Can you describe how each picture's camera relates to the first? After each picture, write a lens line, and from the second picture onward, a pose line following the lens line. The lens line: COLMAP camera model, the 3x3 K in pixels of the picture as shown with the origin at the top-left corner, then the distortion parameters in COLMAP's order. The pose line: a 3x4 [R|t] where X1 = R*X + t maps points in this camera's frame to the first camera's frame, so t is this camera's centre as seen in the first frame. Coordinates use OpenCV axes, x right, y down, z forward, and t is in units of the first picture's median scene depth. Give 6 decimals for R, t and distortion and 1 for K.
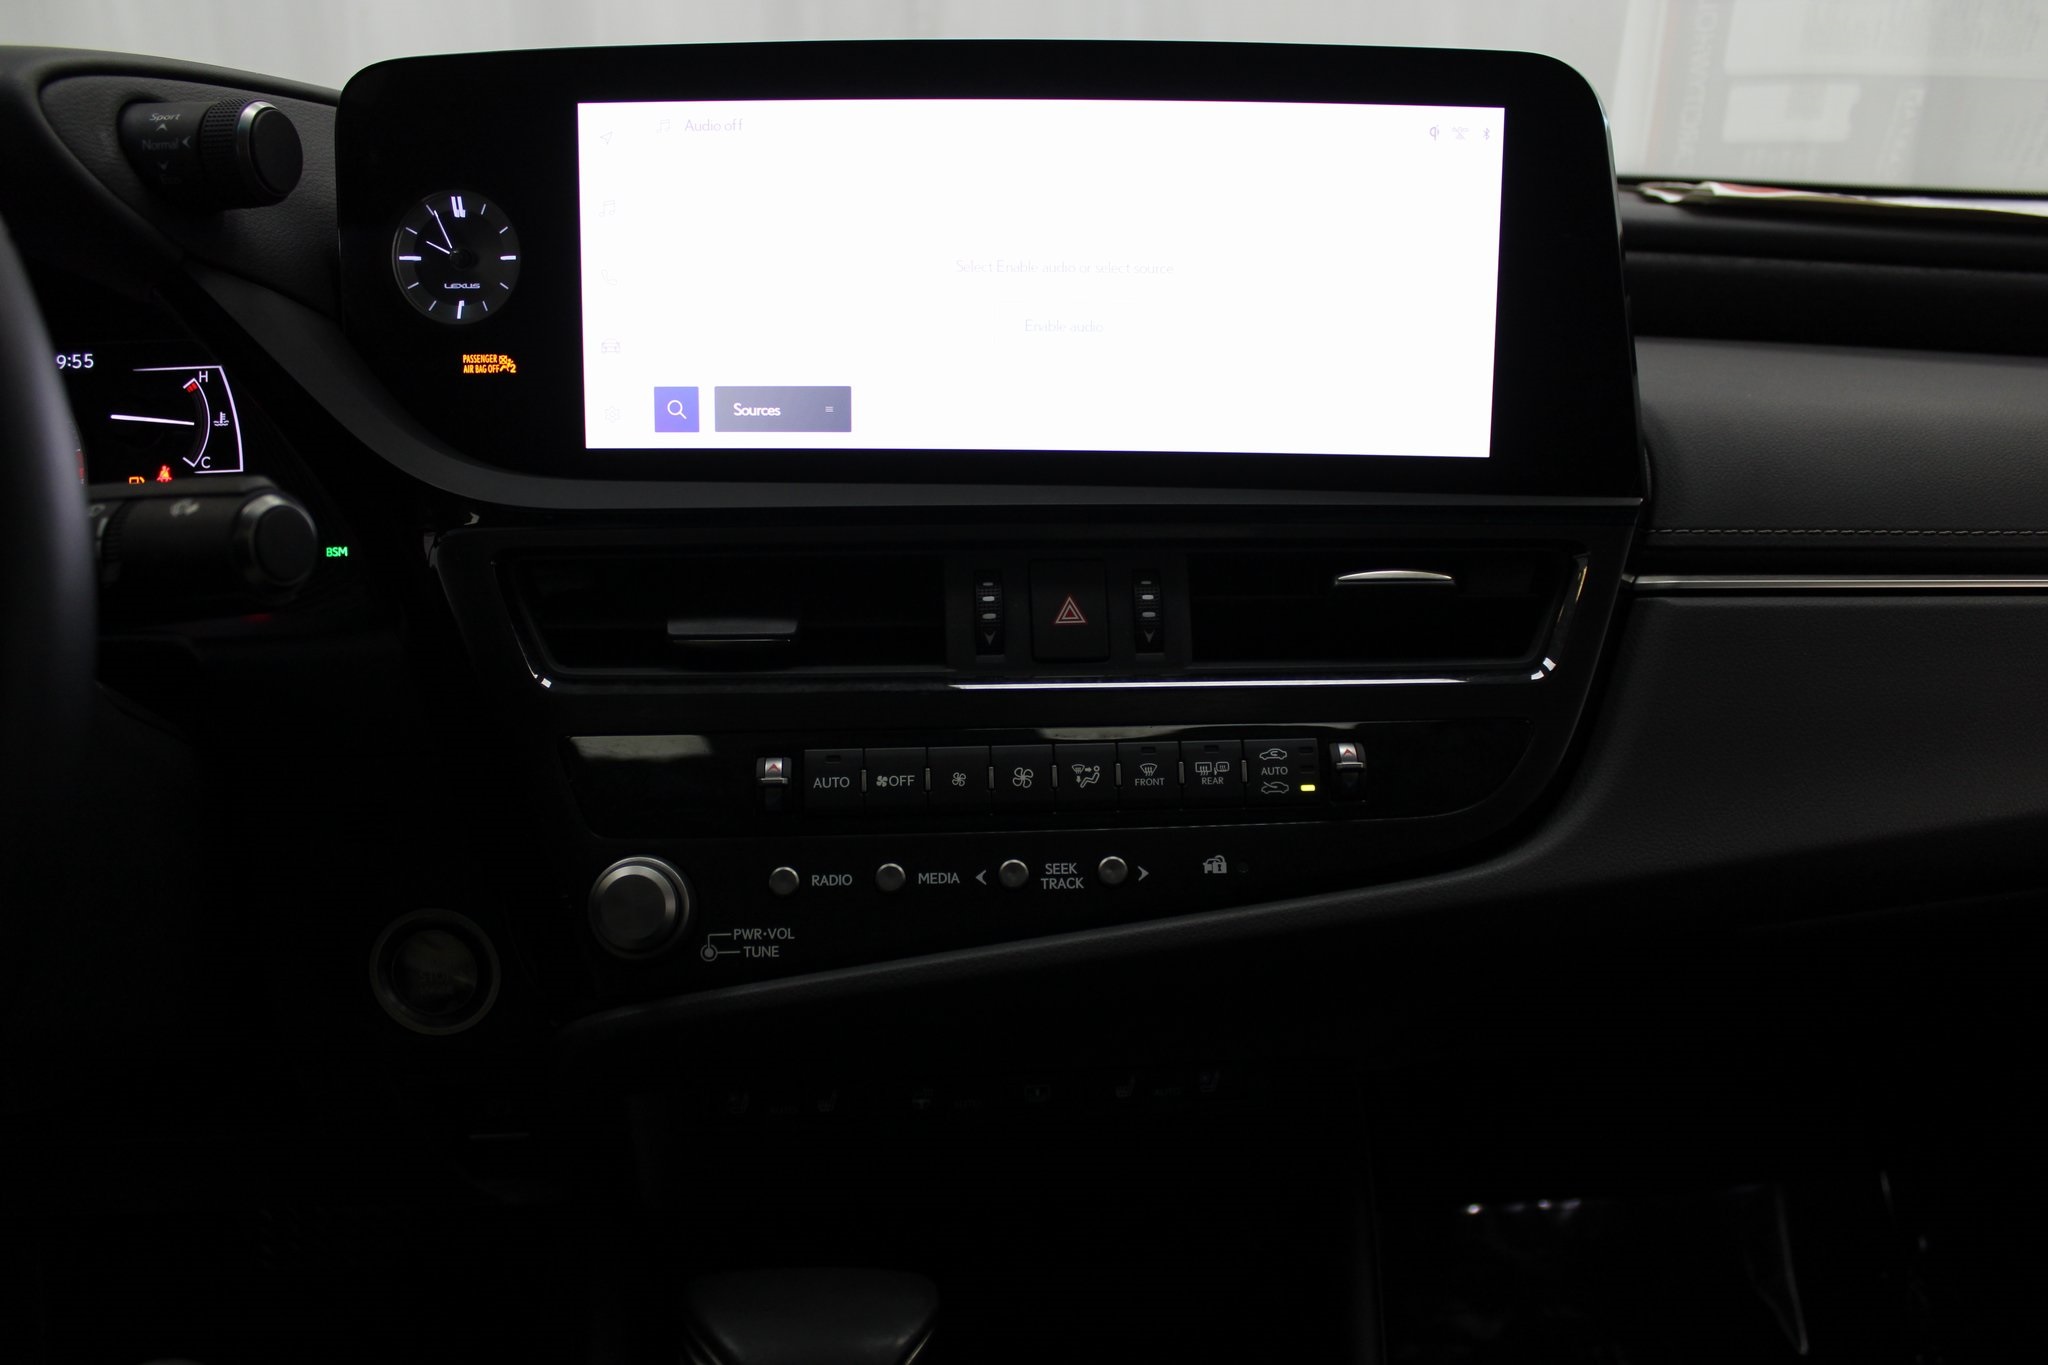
lens RADIAL K [[1635.9, 0, 1015.1], [0, 1635.9, 689.7], [0, 0, 1]] dist [-0.129404, 0.040303]
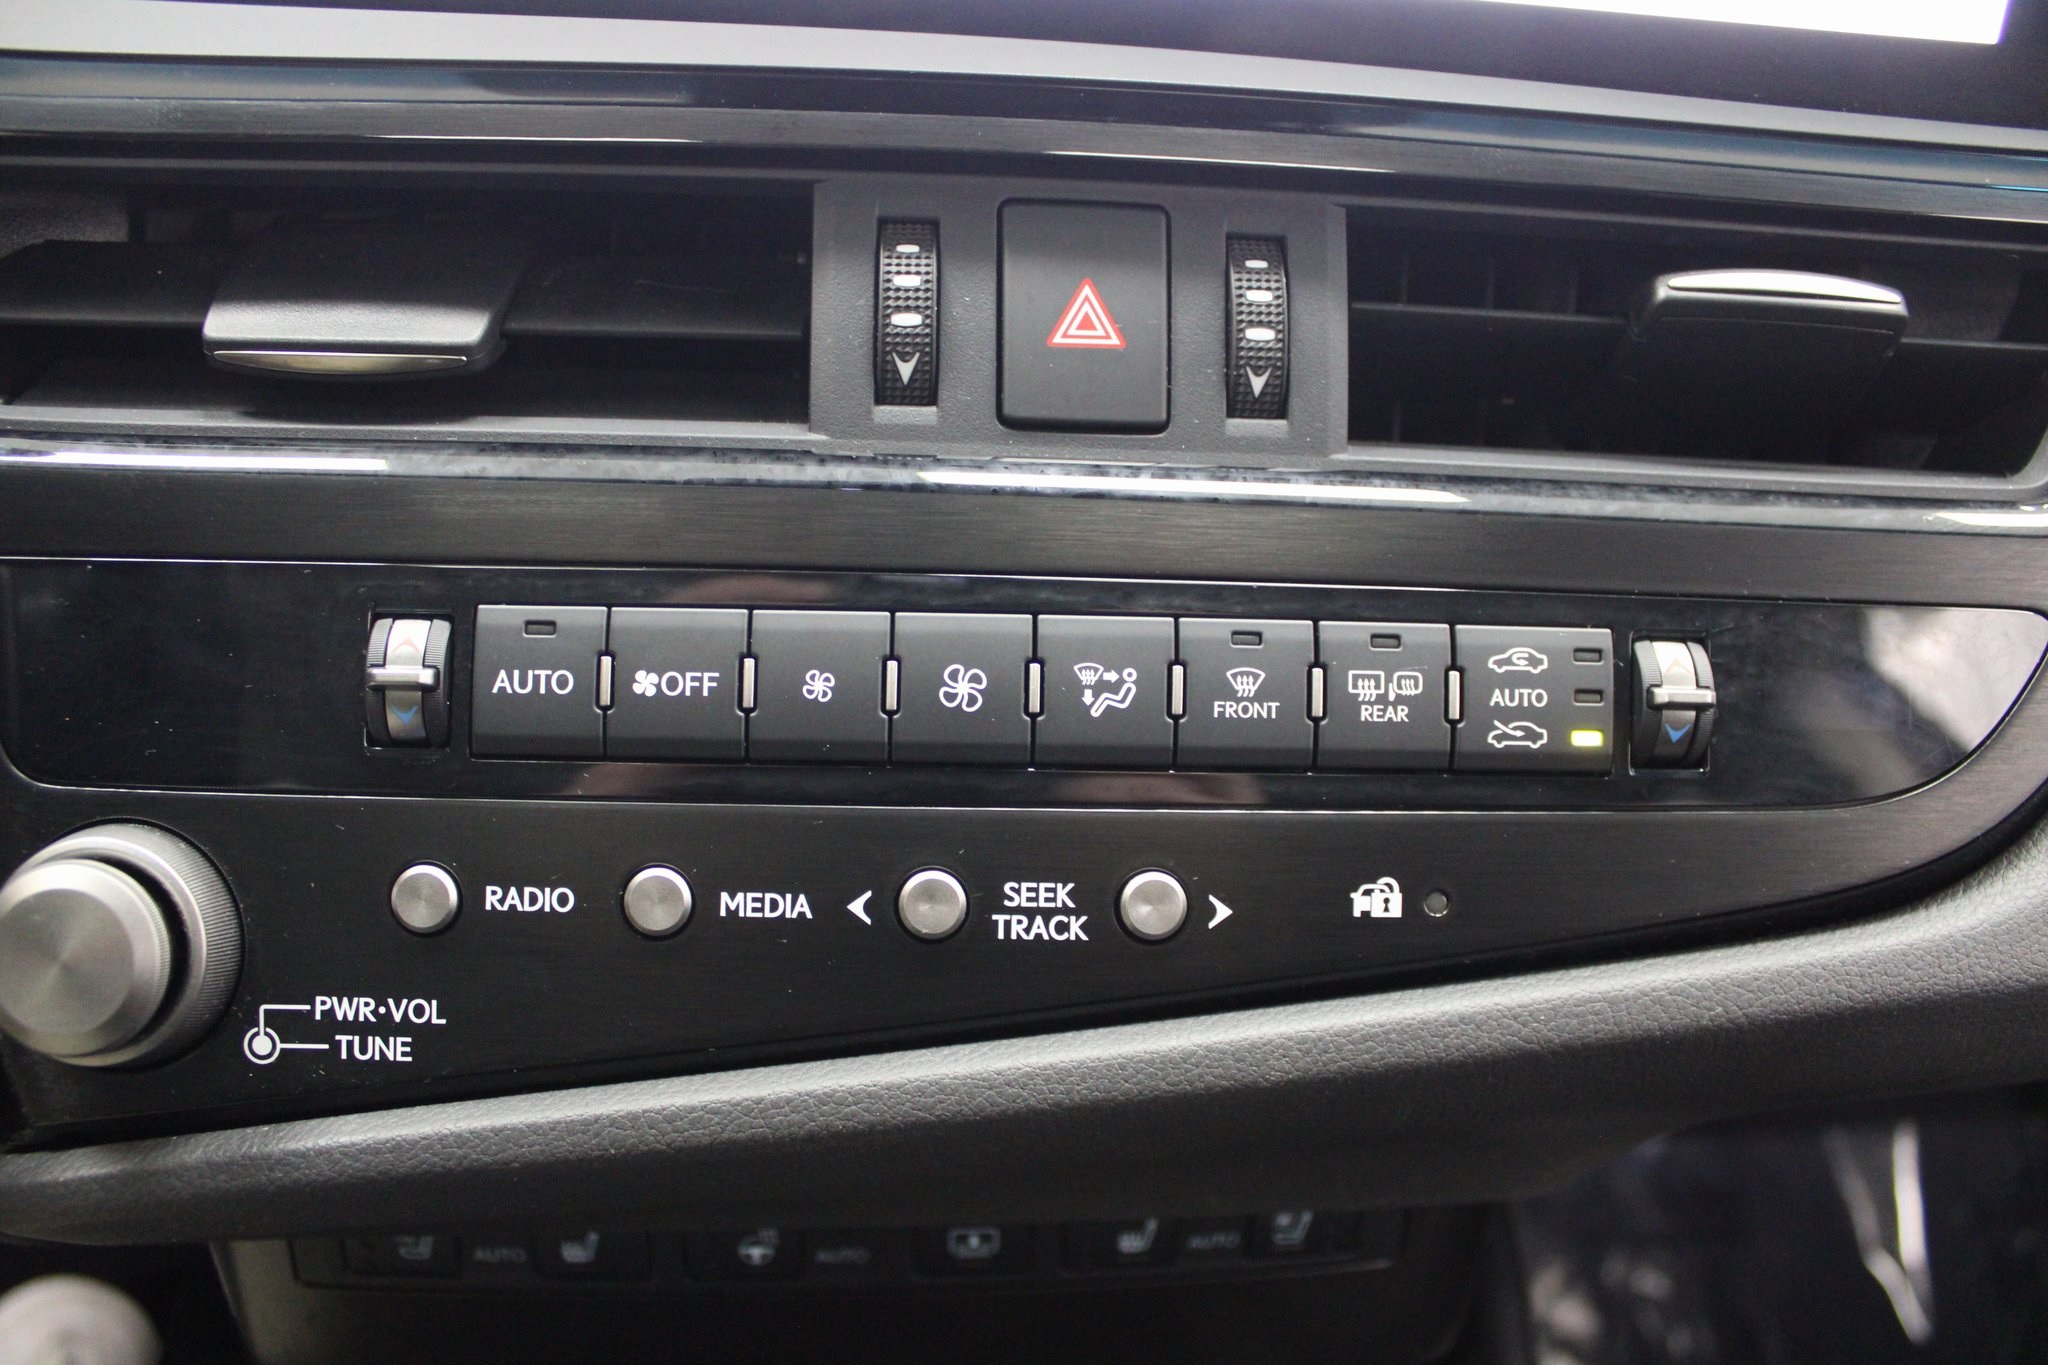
lens RADIAL K [[1643.3, 0, 1014.4], [0, 1643.3, 694.9], [0, 0, 1]] dist [-0.143122, 0.062751]
pose [[0.998870, 0.045023, 0.015193, 0.011911], [-0.046824, 0.987049, 0.153435, -0.013601], [-0.008088, -0.153973, 0.988042, 0.554418]]
